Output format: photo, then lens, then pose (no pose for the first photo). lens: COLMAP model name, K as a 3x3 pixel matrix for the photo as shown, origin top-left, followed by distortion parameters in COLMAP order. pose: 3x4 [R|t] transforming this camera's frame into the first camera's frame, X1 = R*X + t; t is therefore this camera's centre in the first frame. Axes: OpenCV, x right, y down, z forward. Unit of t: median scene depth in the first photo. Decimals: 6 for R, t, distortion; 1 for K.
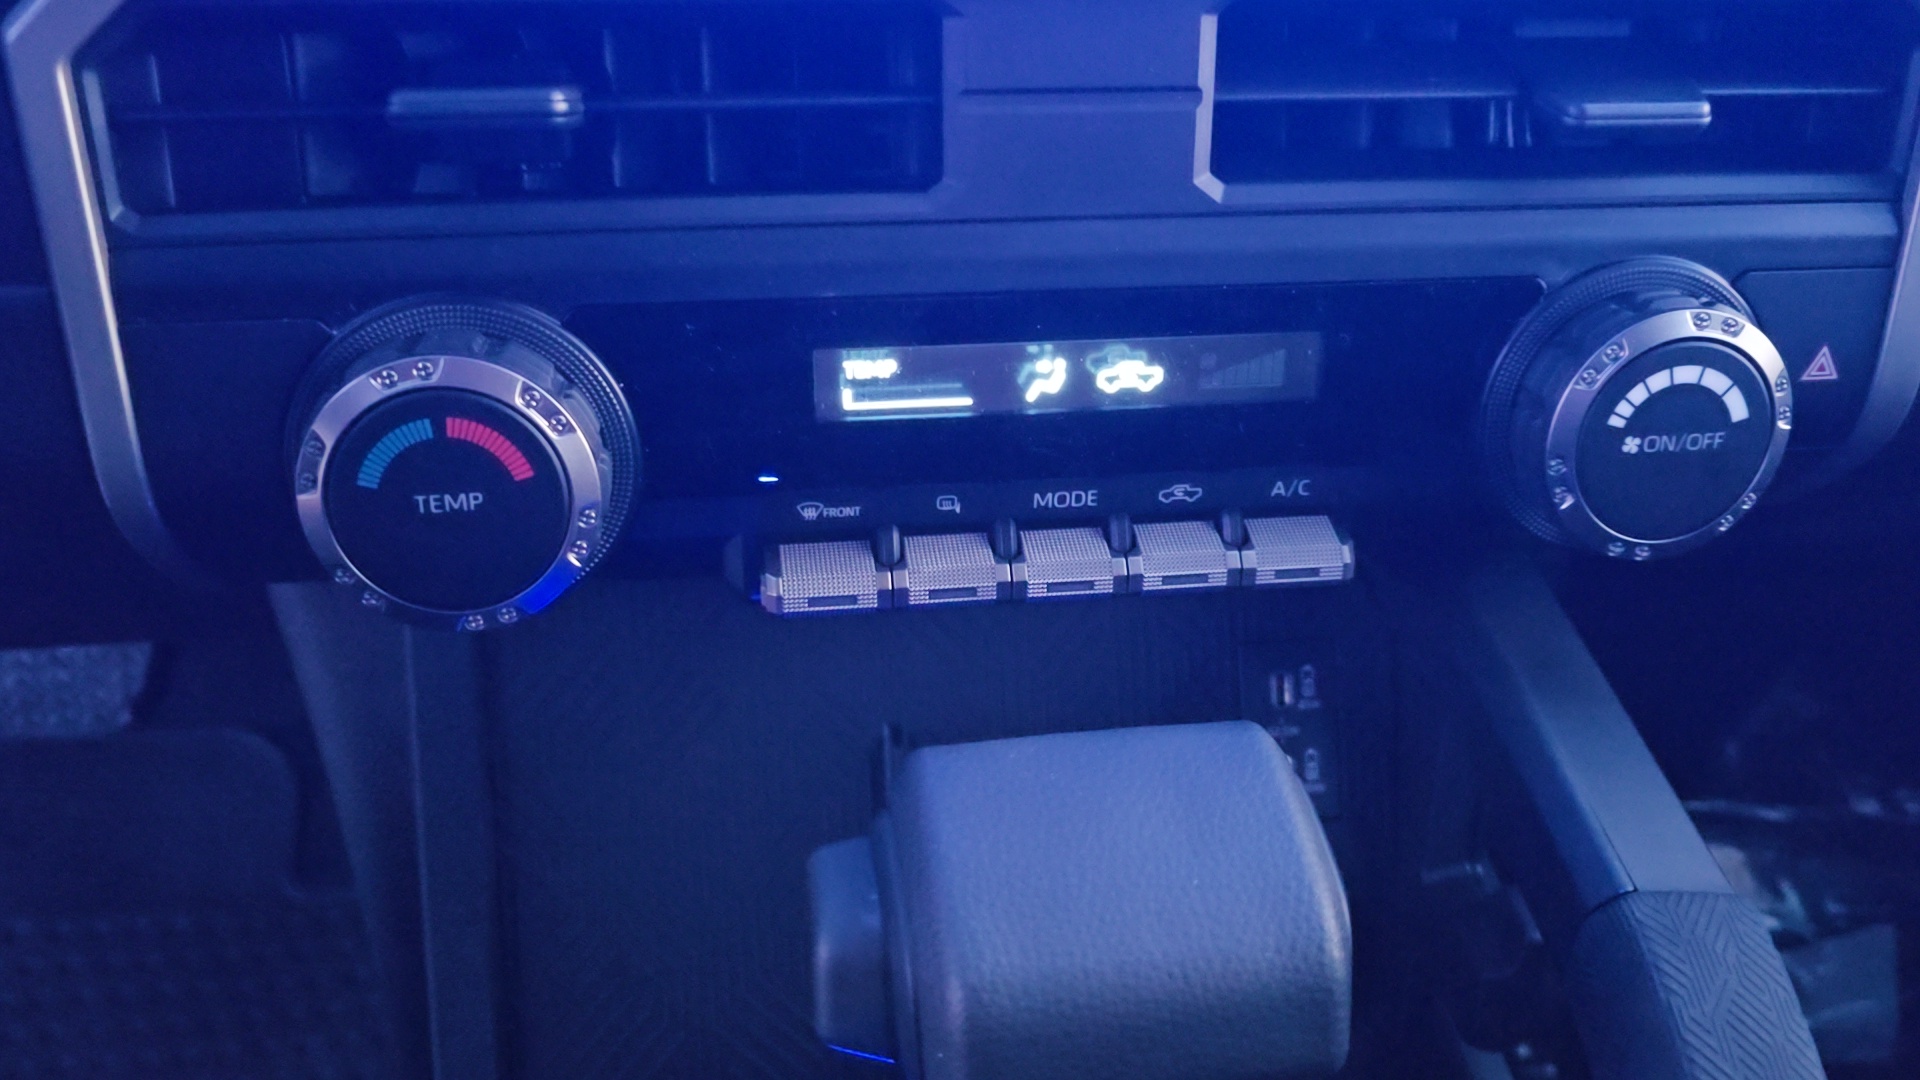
lens RADIAL K [[1598.2, 0, 979.1], [0, 1598.2, 531.2], [0, 0, 1]] dist [-0.004384, 0.016664]
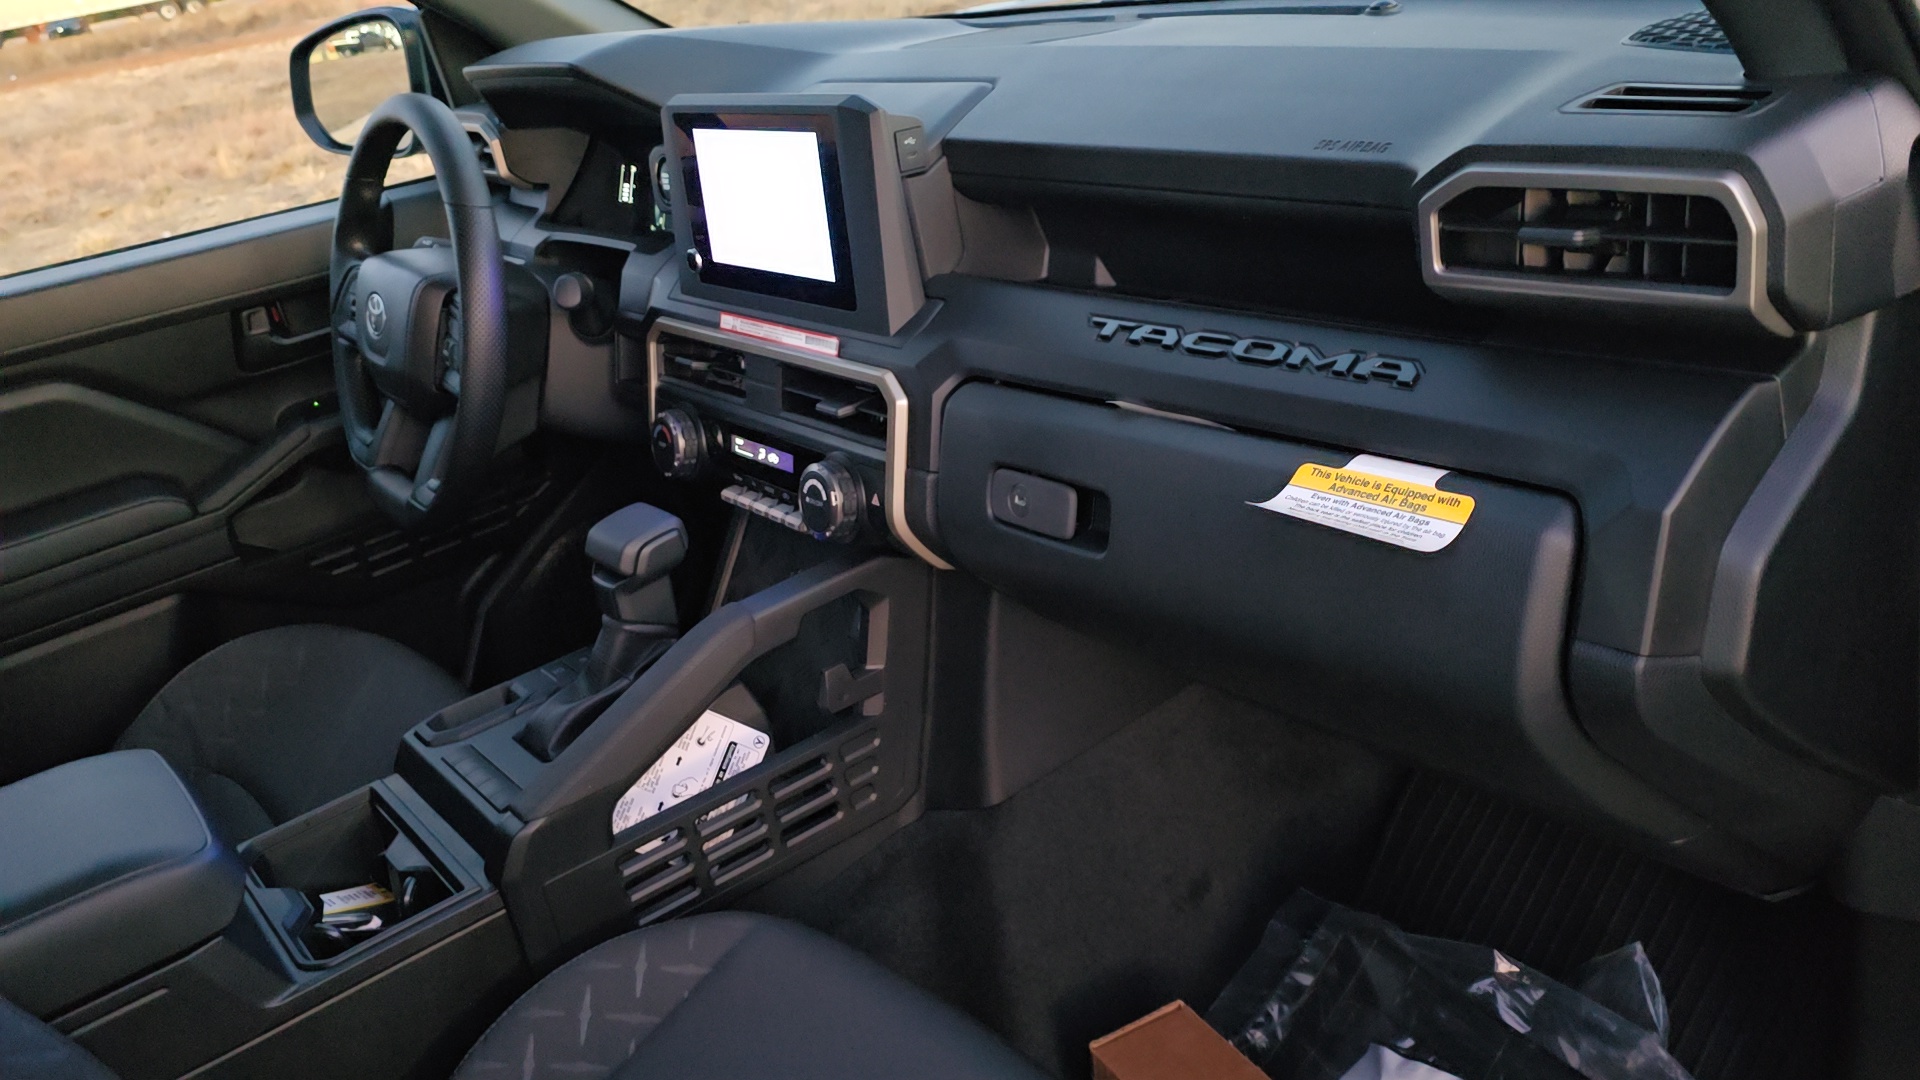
lens RADIAL K [[1598.2, 0, 954.3], [0, 1598.2, 537.8], [0, 0, 1]] dist [-0.004384, 0.016664]
pose [[0.489630, 0.232979, -0.840228, 3.558645], [-0.363423, 0.930477, 0.046224, -0.256028], [0.792582, 0.282725, 0.540259, -0.638842]]
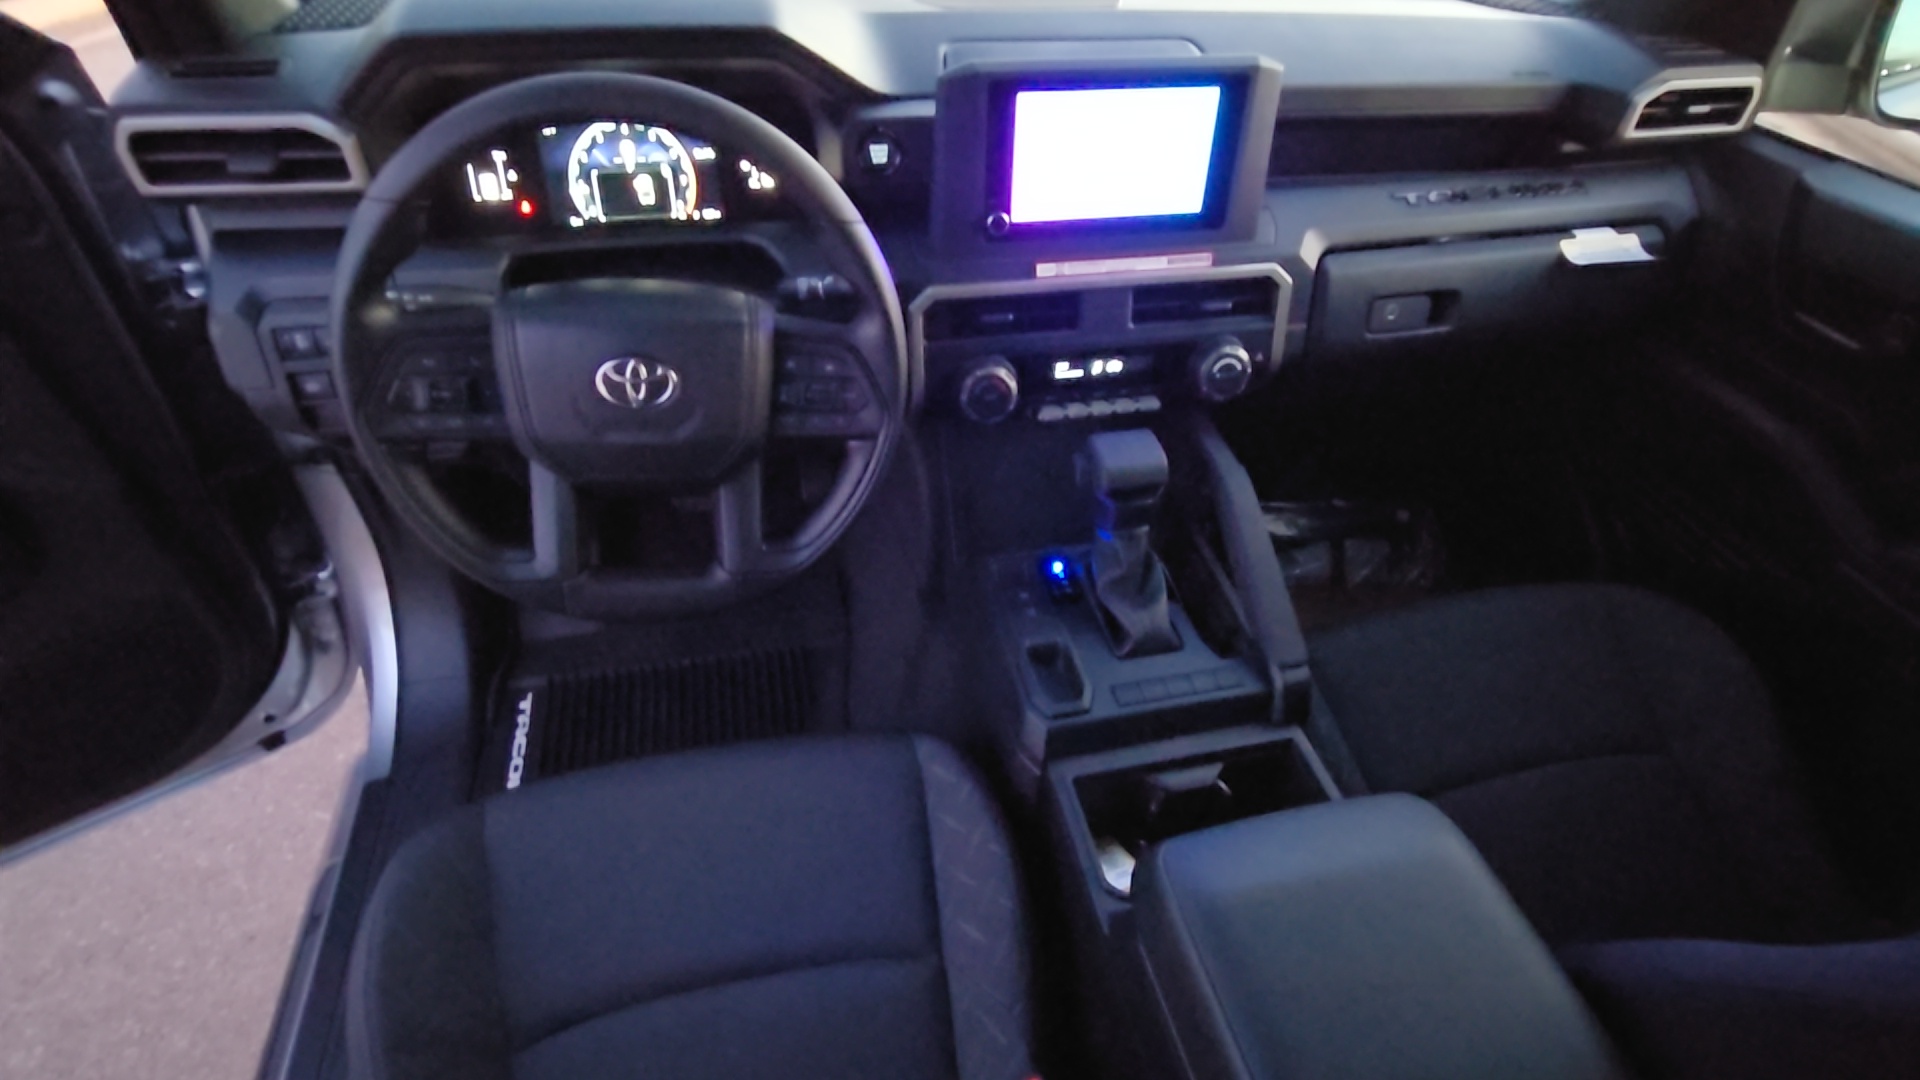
lens RADIAL K [[969.7, 0, 974.7], [0, 969.7, 530.9], [0, 0, 1]] dist [0.004767, -0.000247]
pose [[0.993755, -0.059011, 0.094702, -0.631572], [0.052842, 0.996394, 0.066375, 0.180467], [-0.098277, -0.060957, 0.993290, -1.880793]]
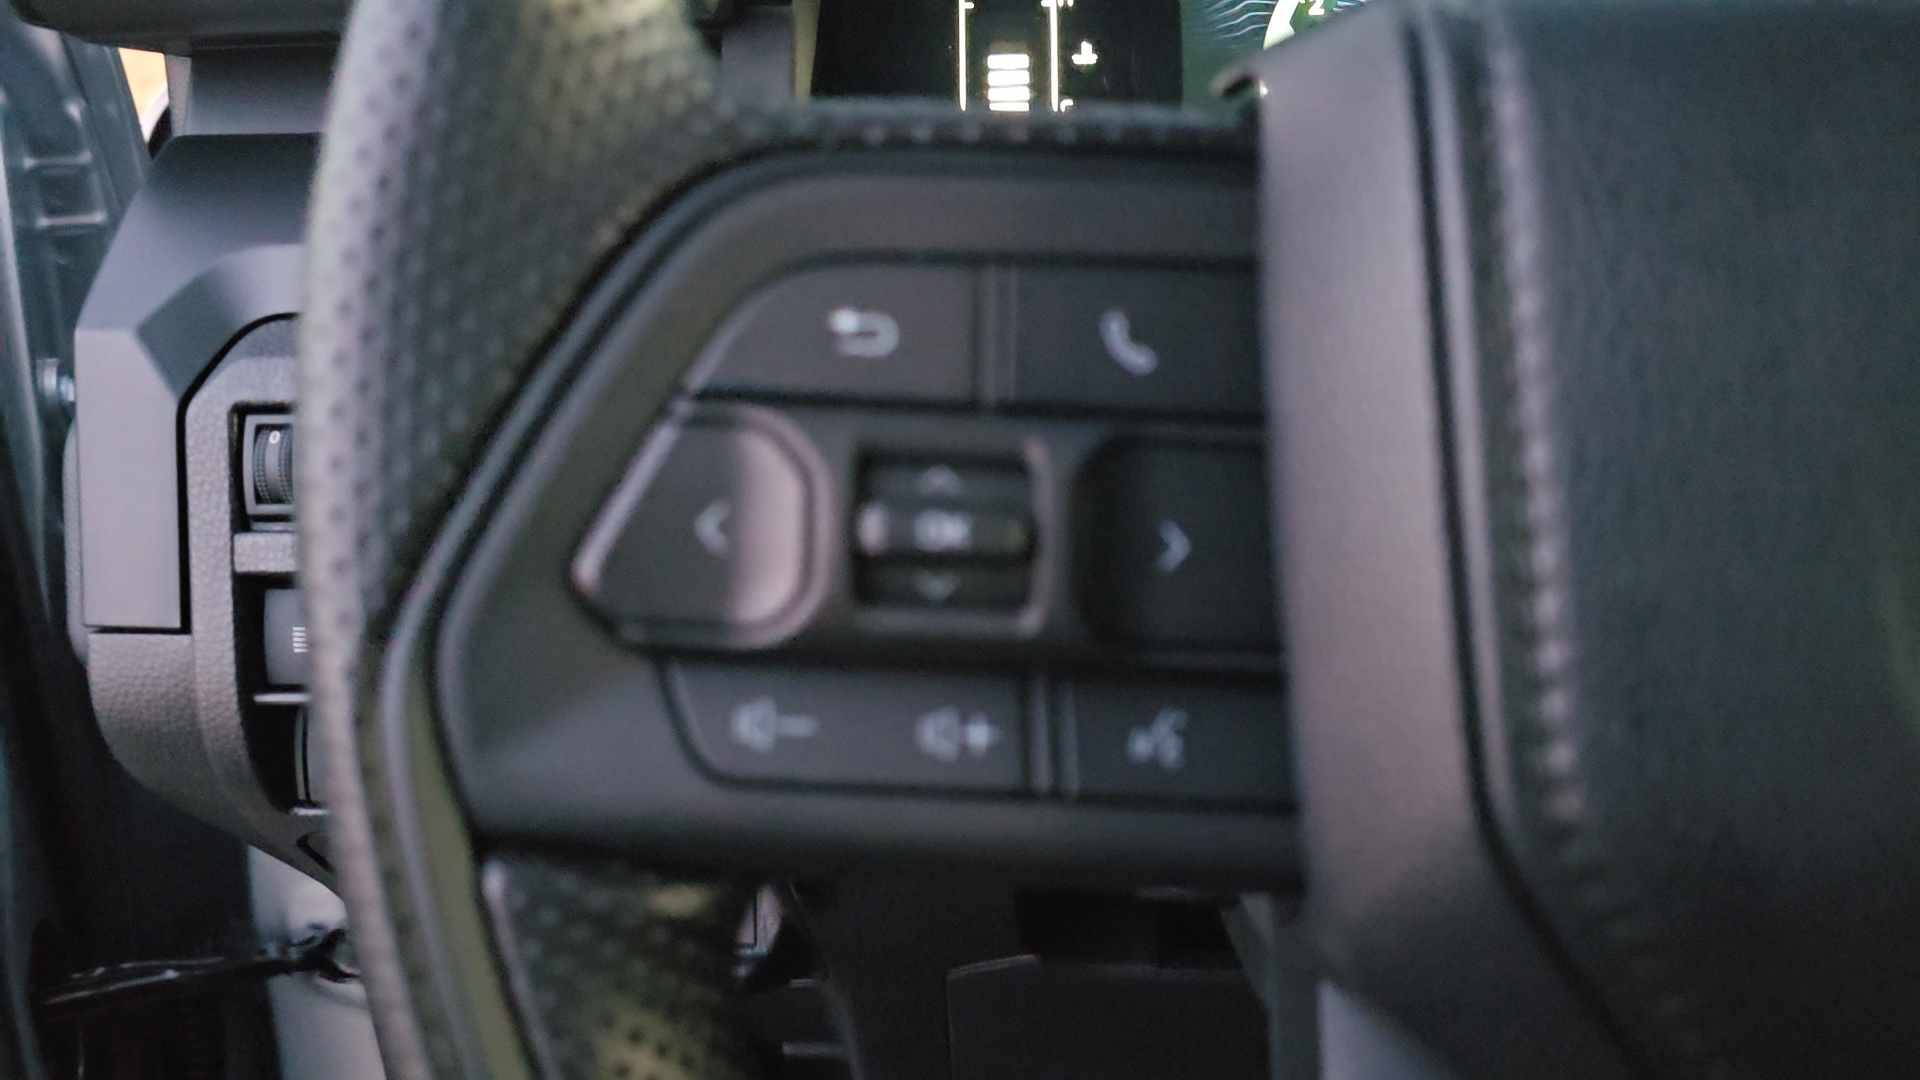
lens RADIAL K [[1598.2, 0, 1005.0], [0, 1598.2, 581.1], [0, 0, 1]] dist [-0.004384, 0.016664]
pose [[0.987613, 0.008621, -0.156673, -1.464795], [-0.057216, 0.949527, -0.308422, 0.152170], [0.146106, 0.313566, 0.938259, -0.113017]]
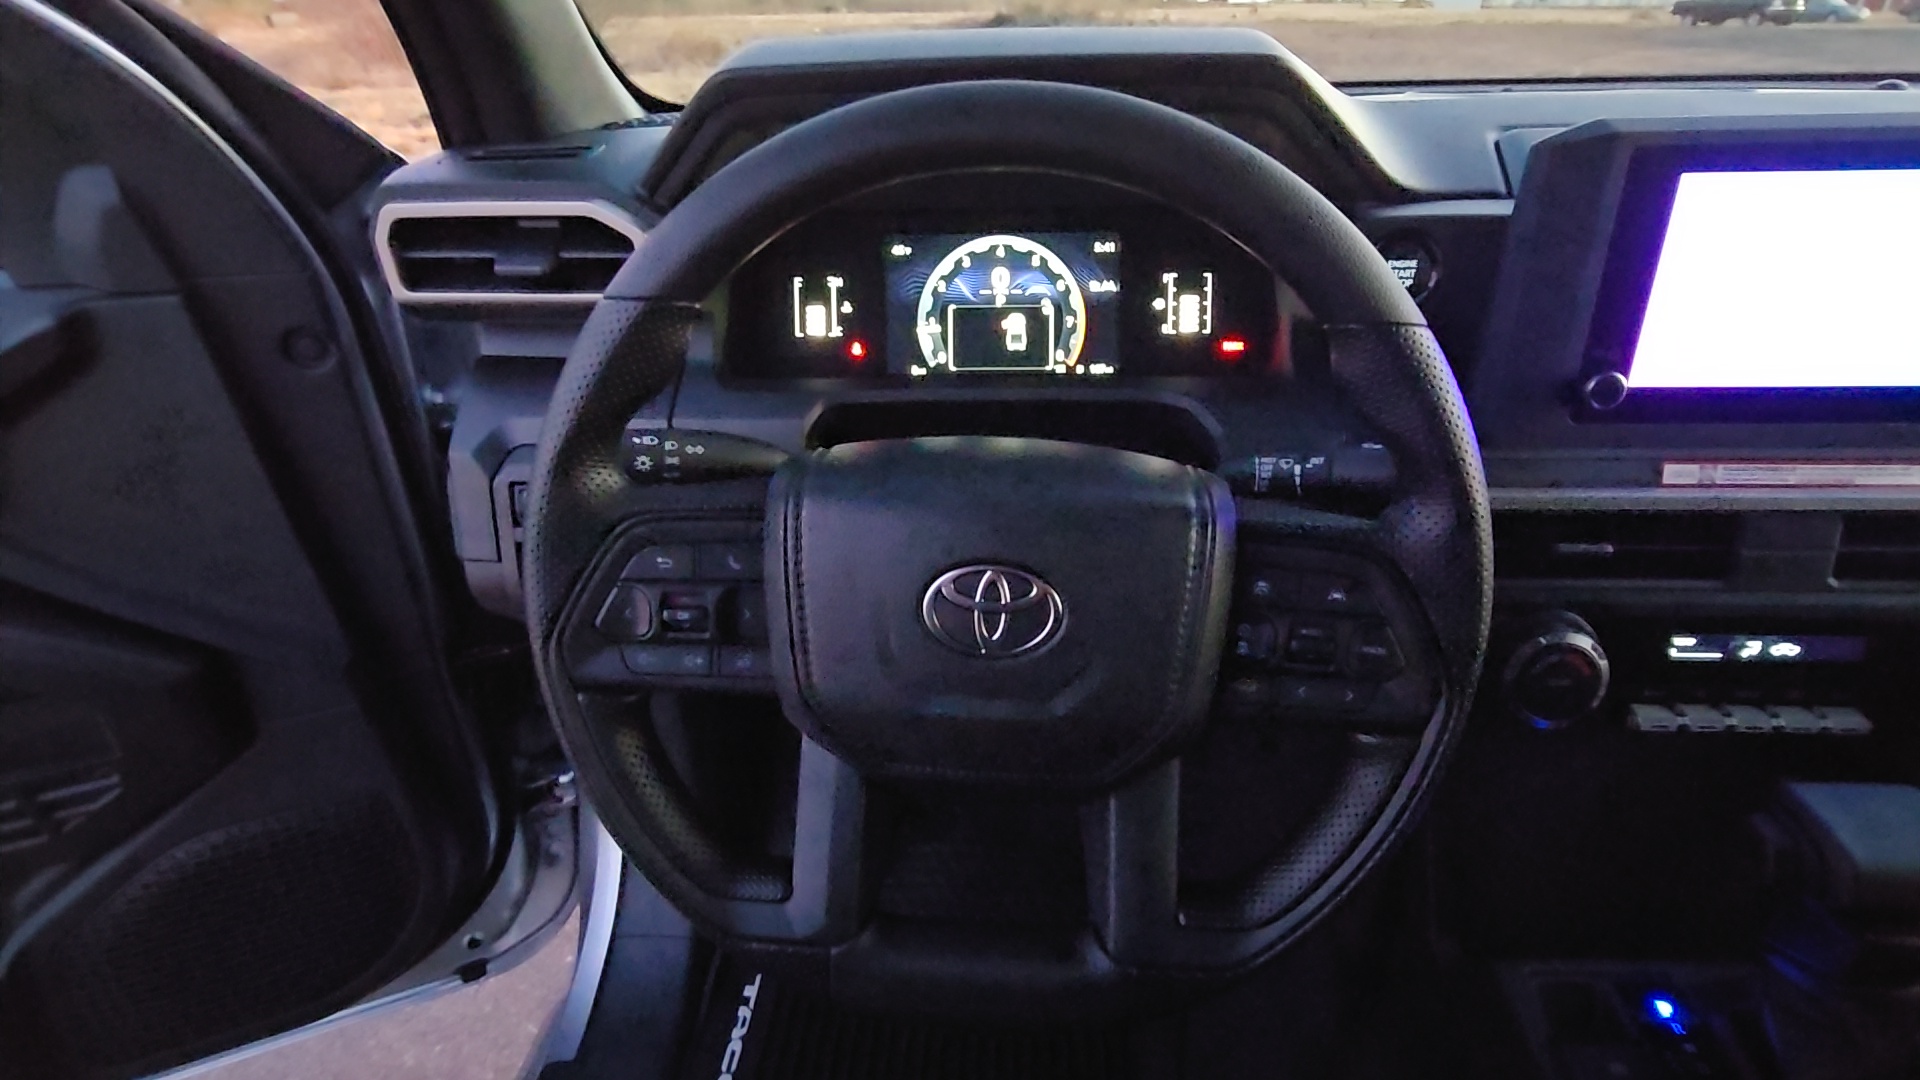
lens RADIAL K [[969.7, 0, 980.1], [0, 969.7, 545.3], [0, 0, 1]] dist [0.004767, -0.000247]
pose [[0.984957, 0.043049, -0.167350, -0.978211], [-0.065515, 0.989198, -0.131132, 0.031456], [0.159898, 0.140123, 0.977138, -0.824460]]
